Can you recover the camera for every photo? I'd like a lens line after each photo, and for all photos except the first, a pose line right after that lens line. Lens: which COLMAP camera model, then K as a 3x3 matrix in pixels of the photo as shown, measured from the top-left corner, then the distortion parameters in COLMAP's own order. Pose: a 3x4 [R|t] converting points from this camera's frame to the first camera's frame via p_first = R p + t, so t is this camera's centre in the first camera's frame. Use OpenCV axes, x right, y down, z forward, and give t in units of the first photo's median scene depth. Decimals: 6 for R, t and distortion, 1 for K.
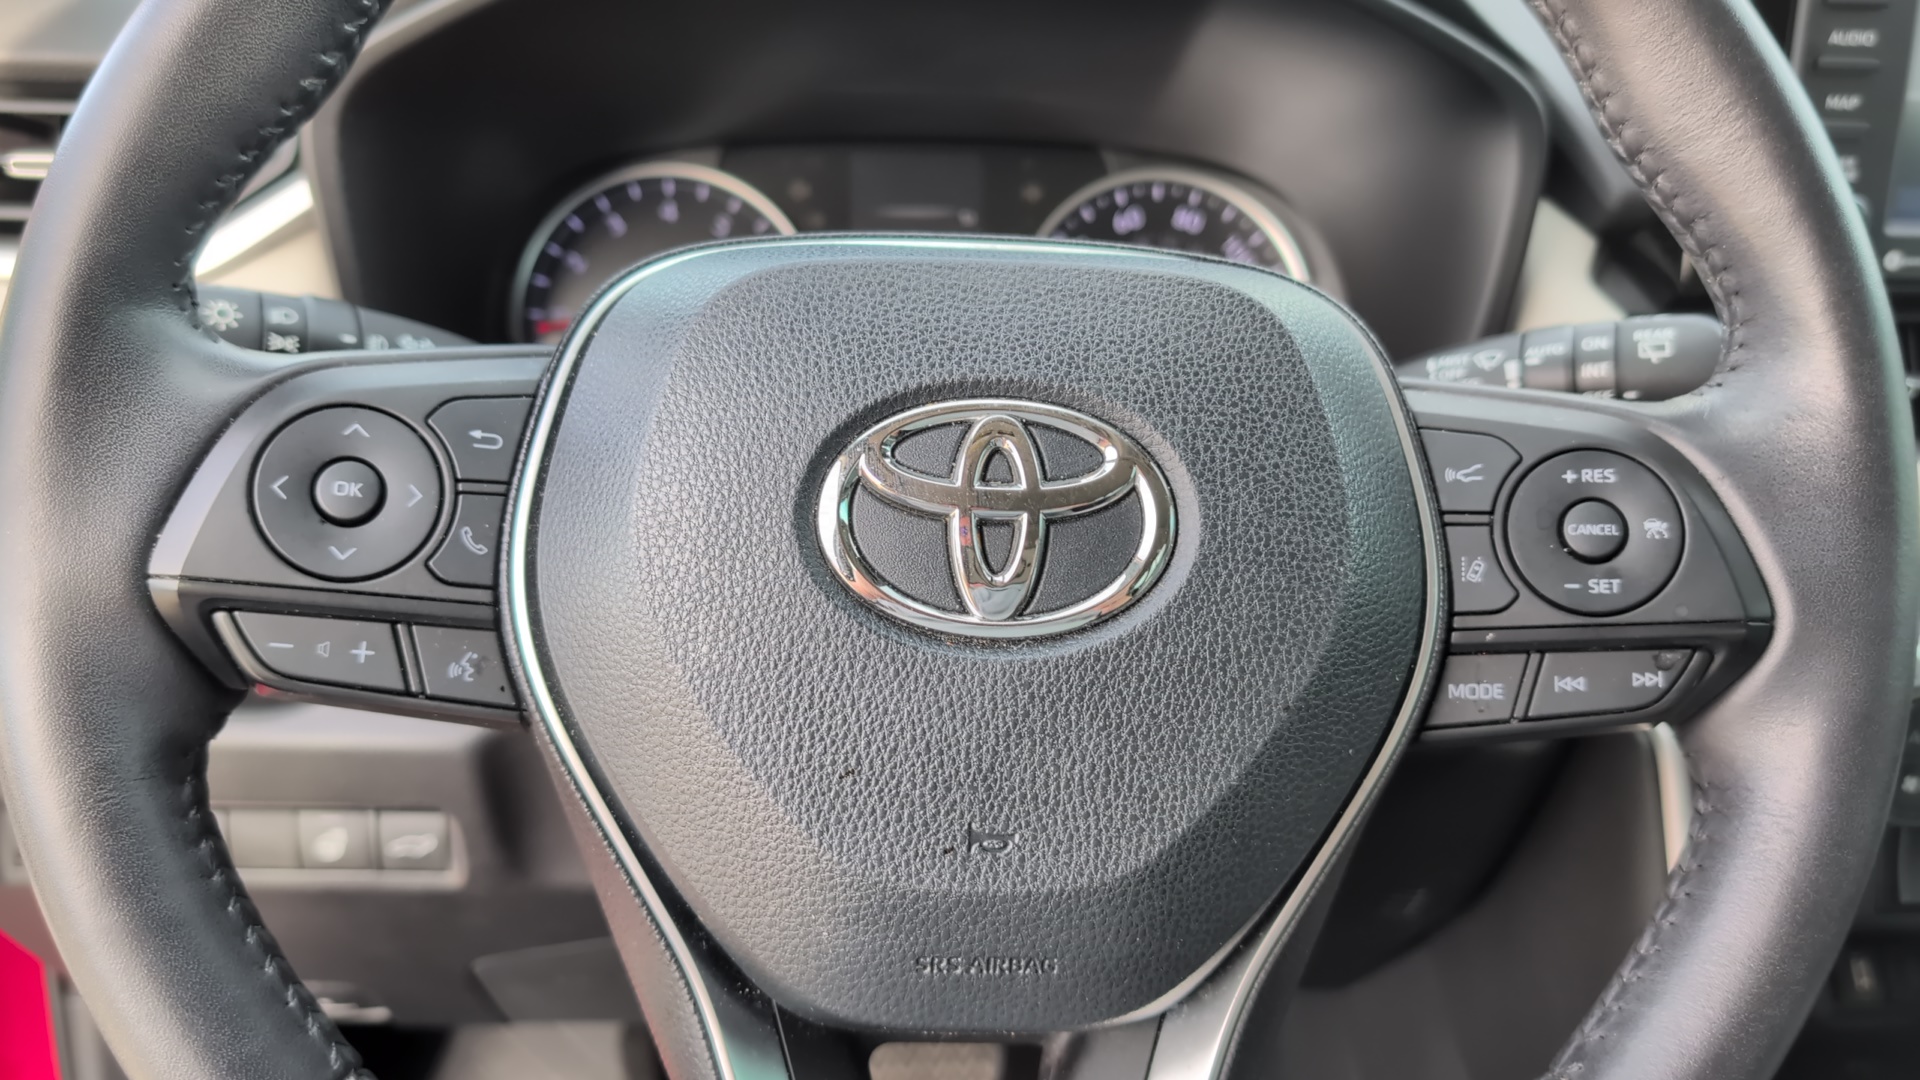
lens RADIAL K [[1631.8, 0, 945.3], [0, 1631.8, 535.6], [0, 0, 1]] dist [0.033867, -0.043750]
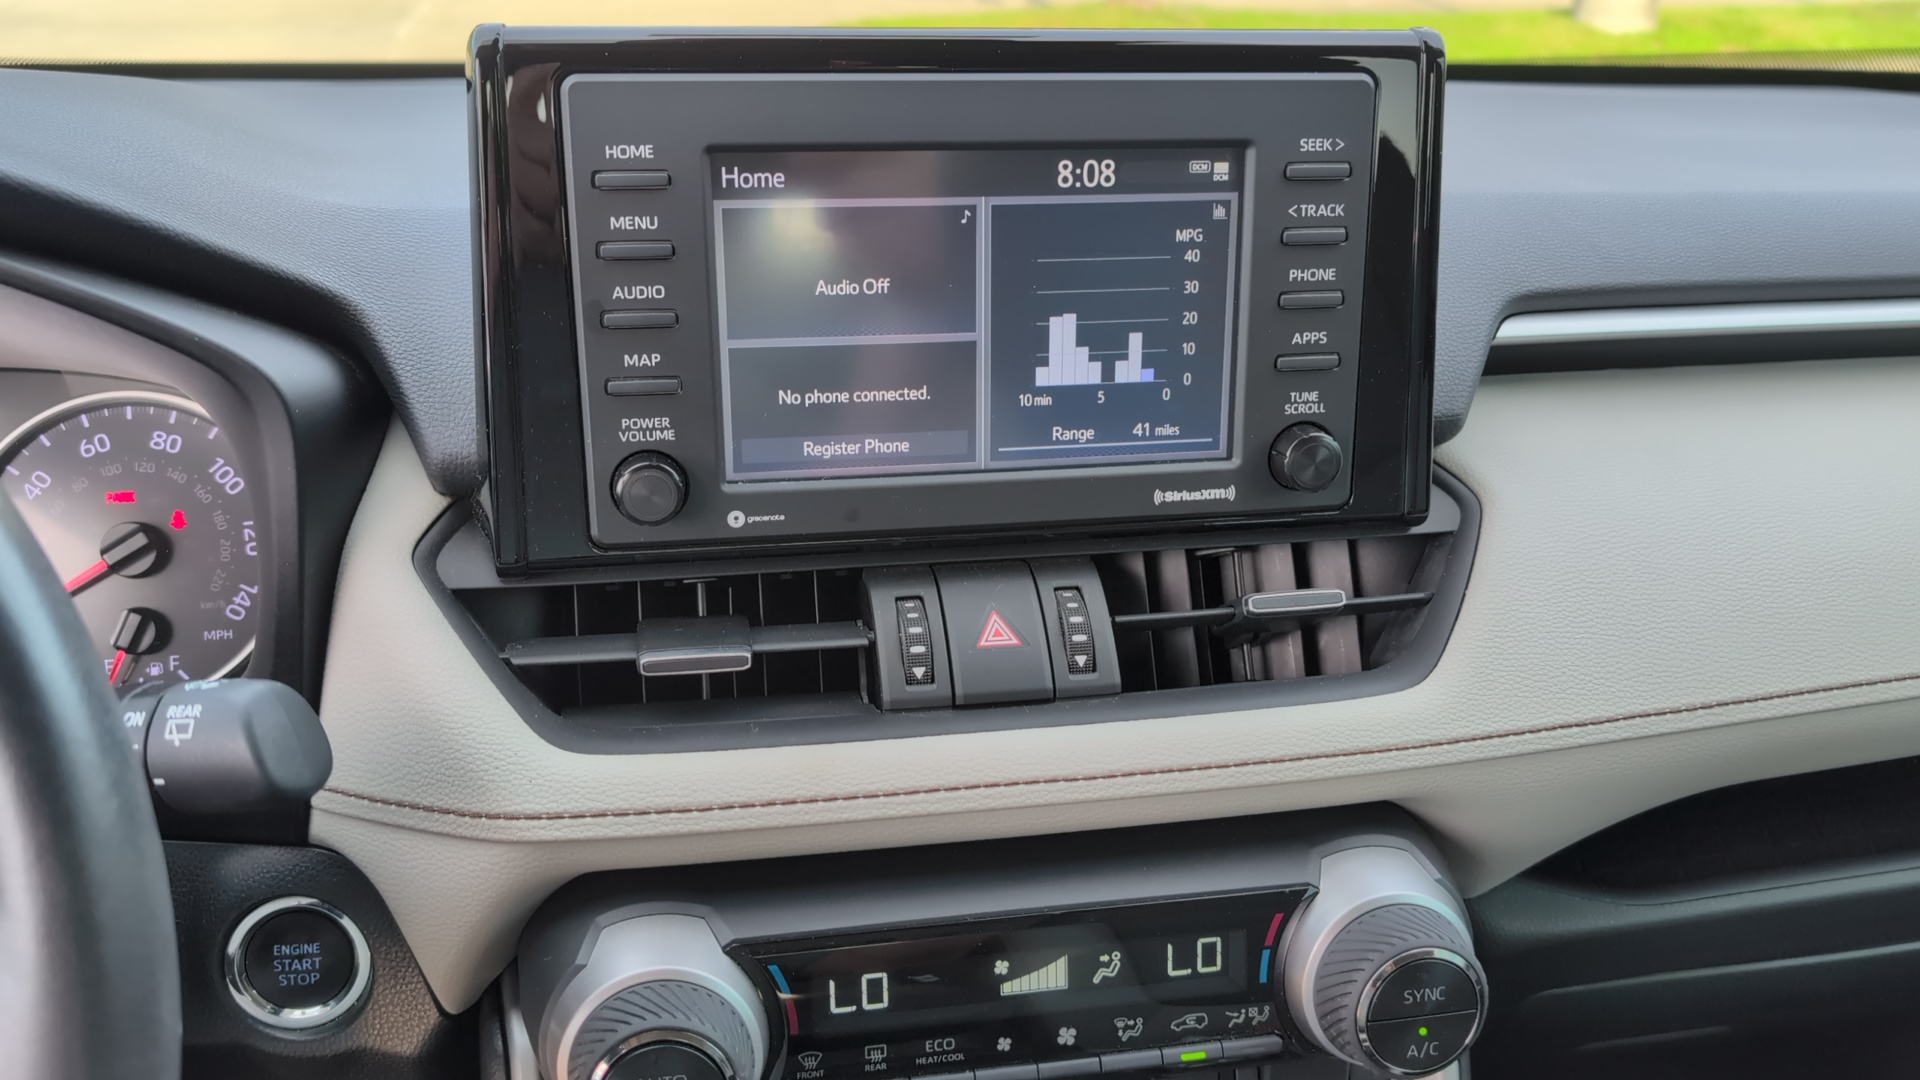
lens RADIAL K [[1631.8, 0, 991.8], [0, 1631.8, 507.7], [0, 0, 1]] dist [0.033867, -0.043750]
pose [[0.990053, -0.056752, 0.128740, 0.924499], [0.056768, 0.998381, 0.003553, -0.252089], [-0.128734, 0.003790, 0.991672, 0.047760]]
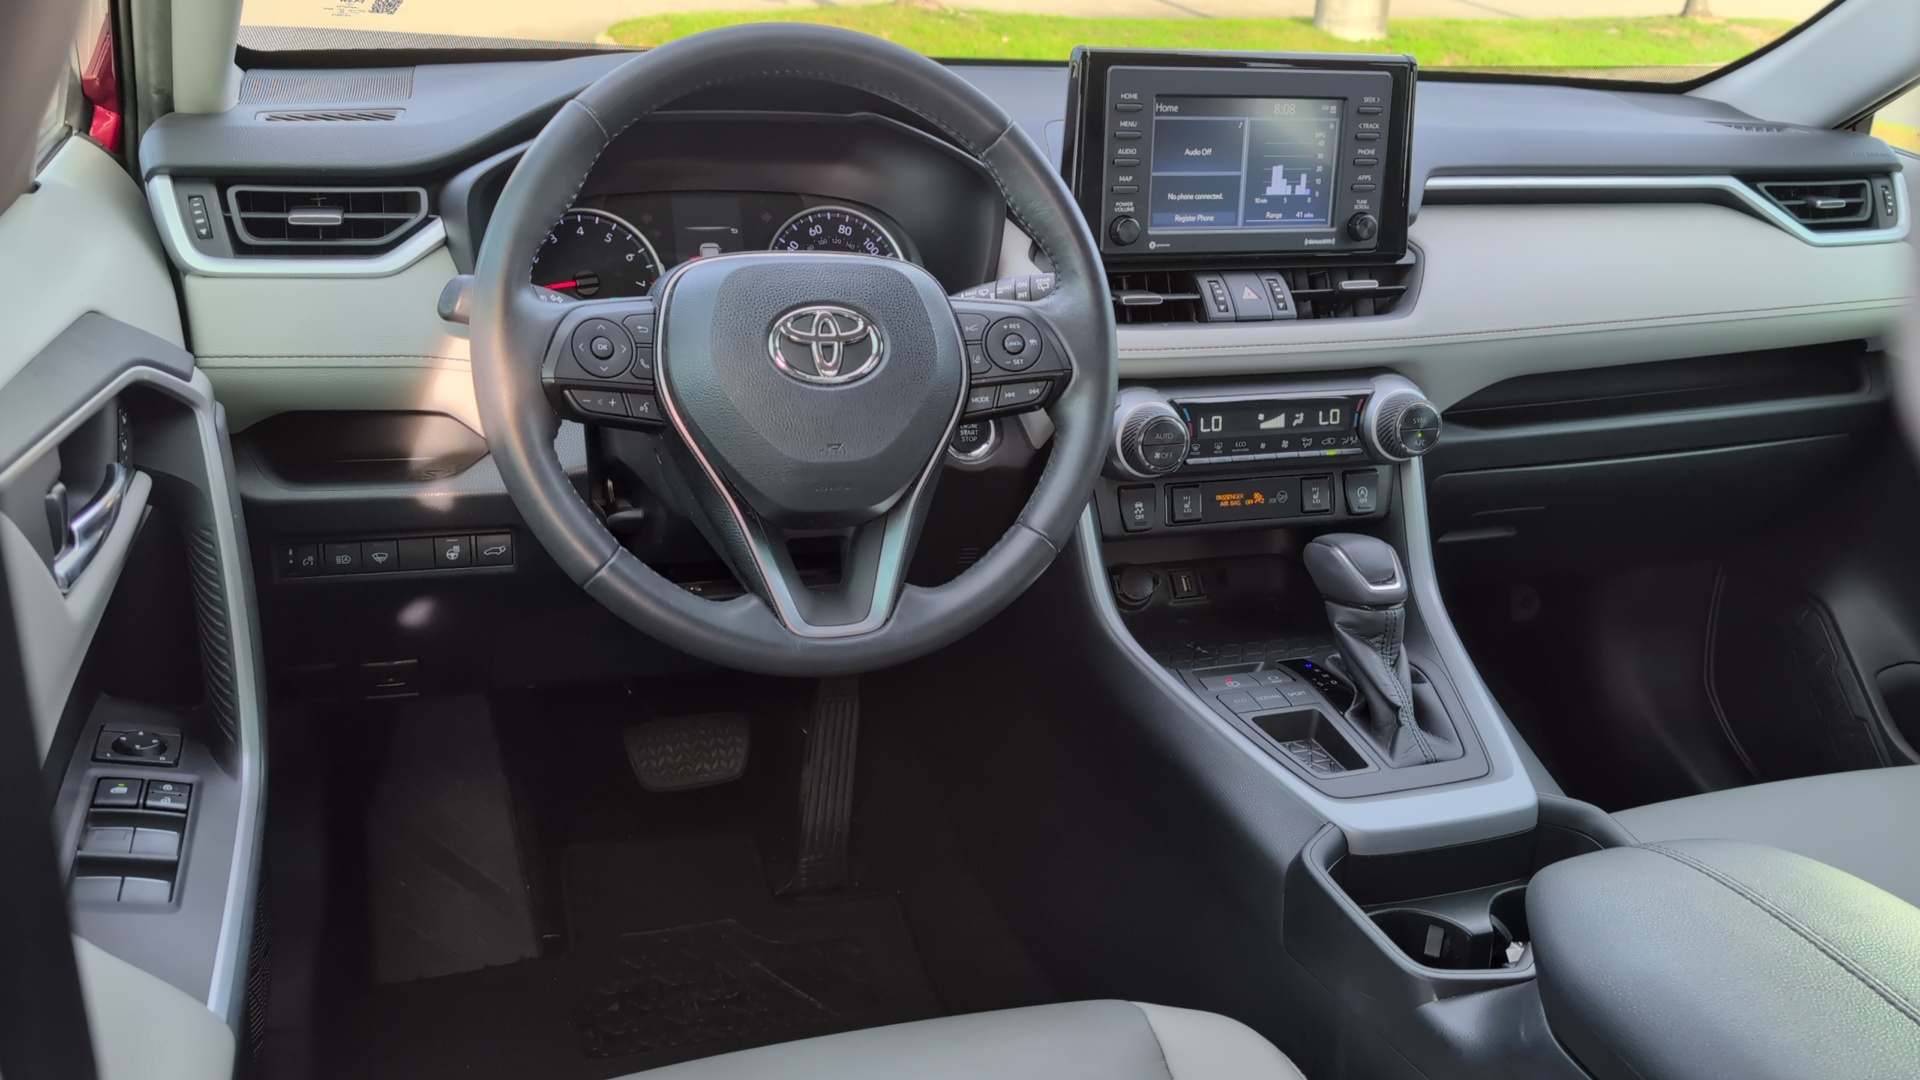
lens RADIAL K [[1631.8, 0, 968.6], [0, 1631.8, 532.0], [0, 0, 1]] dist [0.033867, -0.043750]
pose [[0.961184, -0.074748, 0.265591, -0.508844], [0.068948, 0.997135, 0.031108, 0.241591], [-0.267155, -0.011588, 0.963584, -1.874833]]
